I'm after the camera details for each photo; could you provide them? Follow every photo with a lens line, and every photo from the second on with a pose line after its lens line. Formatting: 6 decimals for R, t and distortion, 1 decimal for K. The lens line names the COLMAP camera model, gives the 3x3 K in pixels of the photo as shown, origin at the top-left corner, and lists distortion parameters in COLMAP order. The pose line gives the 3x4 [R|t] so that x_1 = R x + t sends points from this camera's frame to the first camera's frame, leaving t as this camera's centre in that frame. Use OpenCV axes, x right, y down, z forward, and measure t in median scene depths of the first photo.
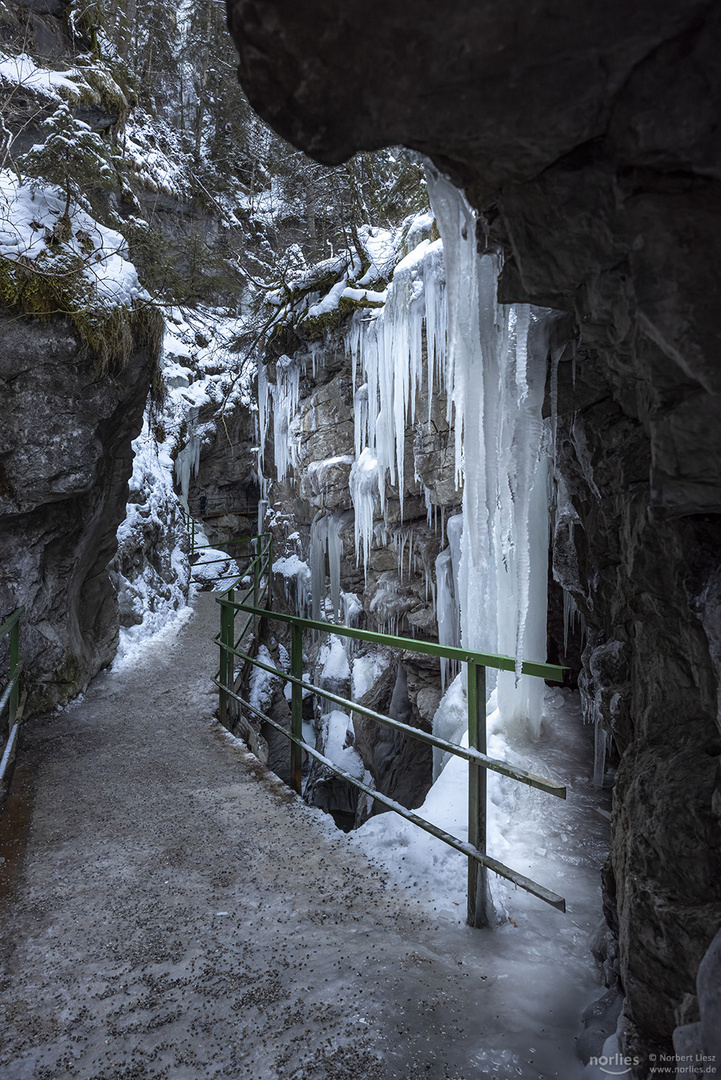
lens RADIAL K [[842.9, 0, 361.3], [0, 842.9, 543.8], [0, 0, 1]] dist [0.063511, 0.000664]
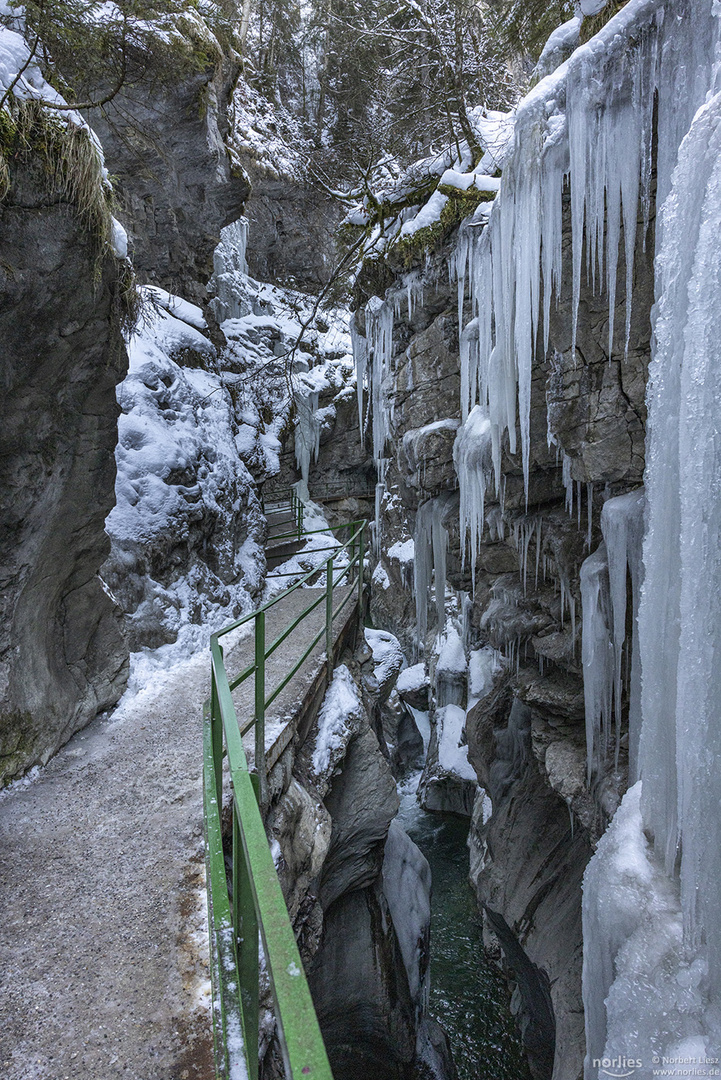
lens RADIAL K [[716.1, 0, 362.3], [0, 716.1, 545.9], [0, 0, 1]] dist [0.003127, 0.007318]
pose [[0.985155, 0.005847, -0.171565, 0.014818], [-0.000317, 0.999480, 0.032242, -0.011822], [0.171664, -0.031709, 0.984645, 0.351362]]
